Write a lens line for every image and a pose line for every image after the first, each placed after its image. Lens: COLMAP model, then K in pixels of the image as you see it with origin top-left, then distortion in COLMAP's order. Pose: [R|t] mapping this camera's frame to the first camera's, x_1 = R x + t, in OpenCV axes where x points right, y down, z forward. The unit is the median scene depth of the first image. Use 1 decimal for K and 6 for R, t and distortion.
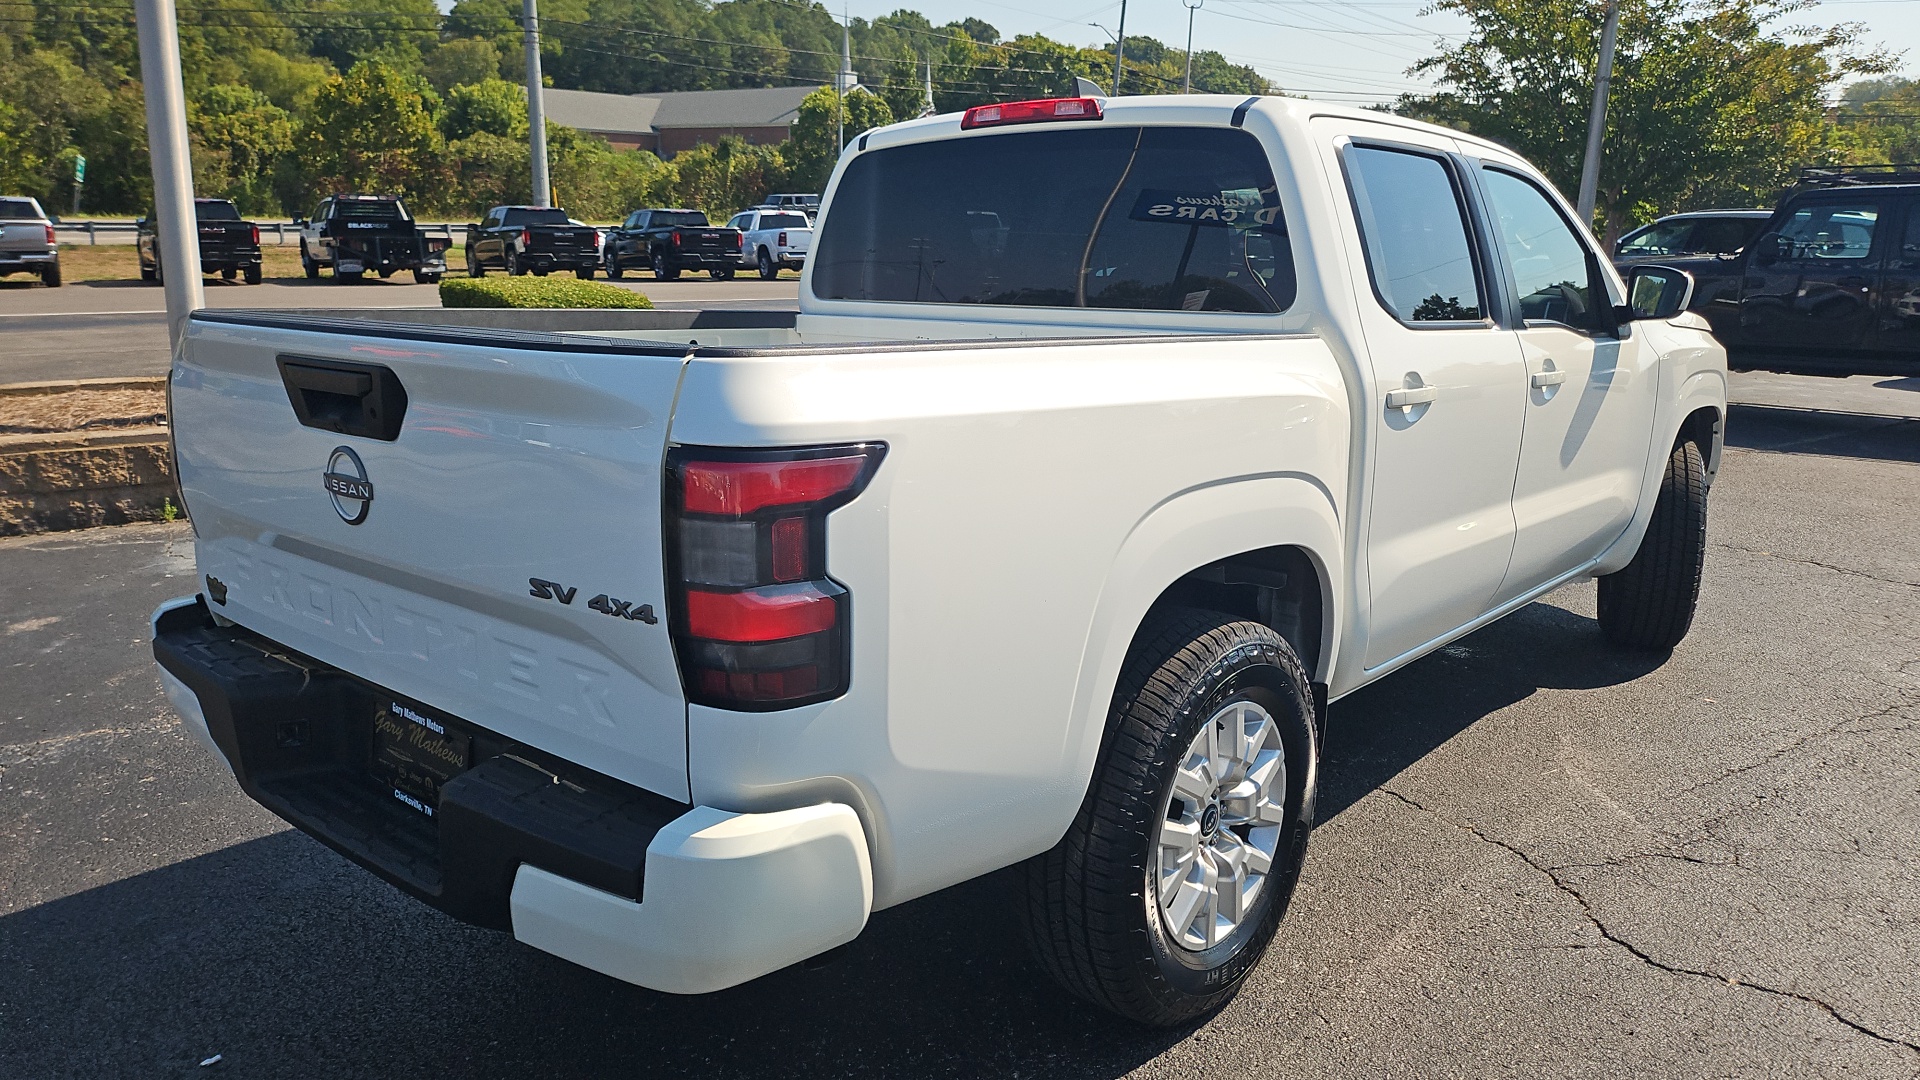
lens RADIAL K [[1363.3, 0, 958.4], [0, 1363.3, 546.8], [0, 0, 1]] dist [0.069719, -0.086050]
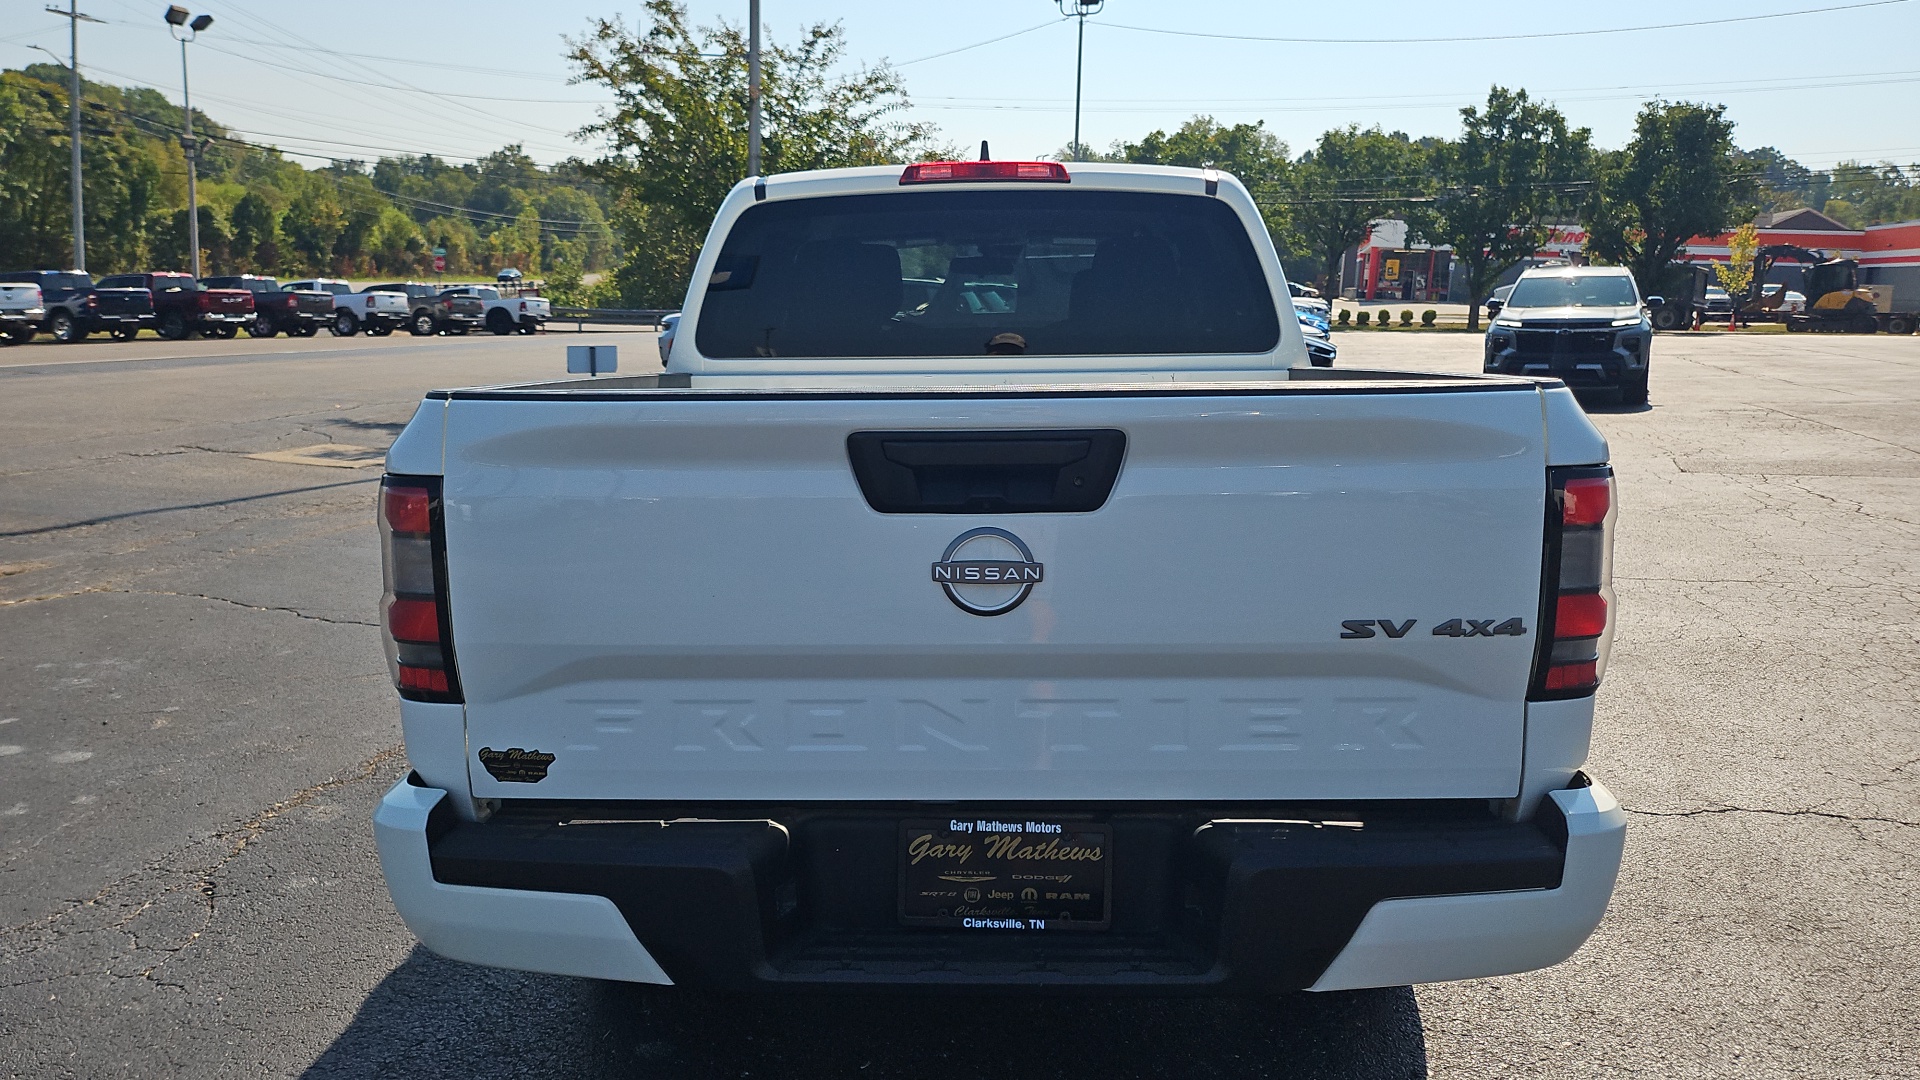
lens RADIAL K [[1369.8, 0, 954.6], [0, 1369.8, 570.5], [0, 0, 1]] dist [0.066414, -0.088812]
pose [[0.768087, -0.128522, 0.627315, -0.935764], [0.144863, 0.989129, 0.025279, -0.065402], [-0.623744, 0.071458, 0.778355, 0.311111]]
